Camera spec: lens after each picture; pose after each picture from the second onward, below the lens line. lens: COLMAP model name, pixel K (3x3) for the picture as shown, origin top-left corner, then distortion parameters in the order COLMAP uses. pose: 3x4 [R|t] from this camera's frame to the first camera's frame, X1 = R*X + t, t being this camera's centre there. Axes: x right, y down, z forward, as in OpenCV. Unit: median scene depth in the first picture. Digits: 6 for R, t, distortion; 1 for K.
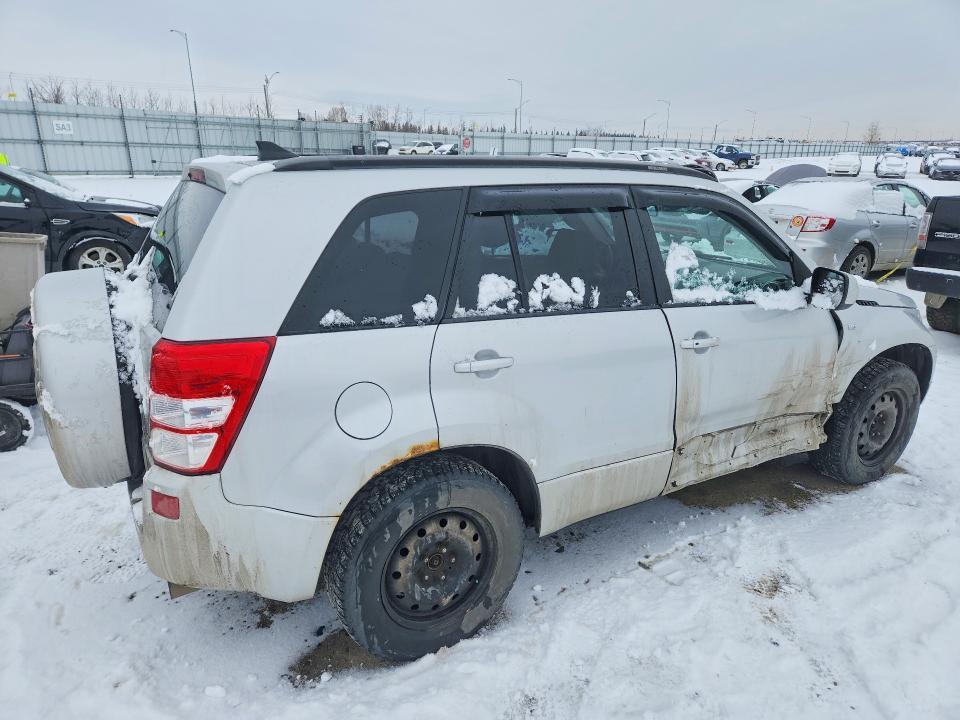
lens RADIAL K [[680.5, 0, 479.5], [0, 680.5, 365.5], [0, 0, 1]] dist [0.039578, -0.001797]
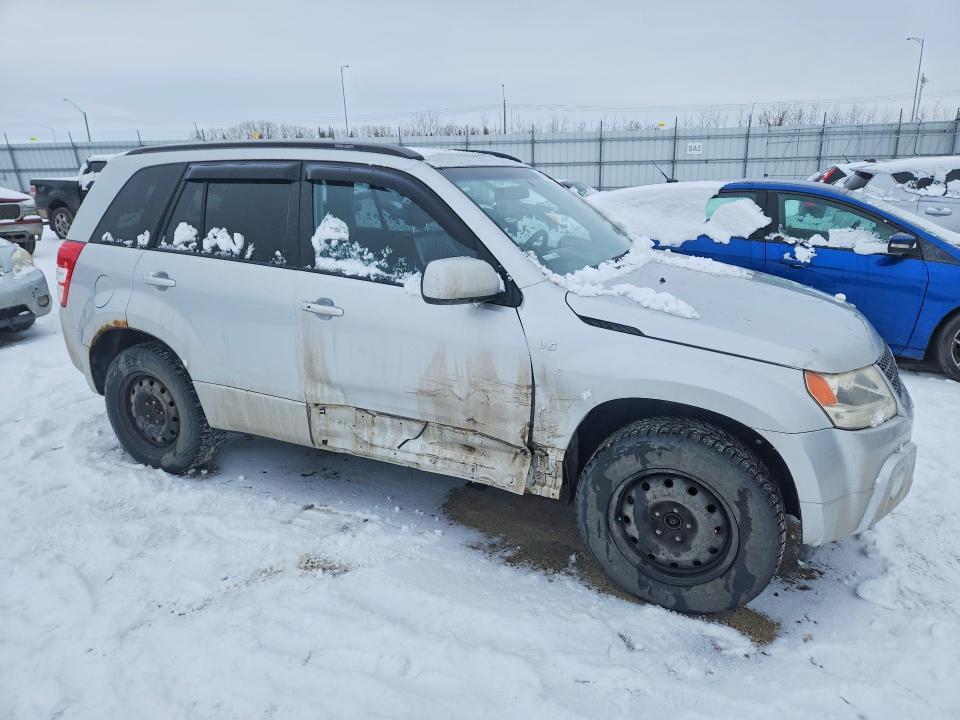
lens RADIAL K [[680.5, 0, 476.2], [0, 680.5, 360.3], [0, 0, 1]] dist [0.039578, -0.001797]
pose [[0.531229, 0.206989, -0.821554, 1.369525], [-0.234557, 0.967725, 0.092148, -0.112505], [0.814112, 0.143750, 0.562635, 0.626404]]
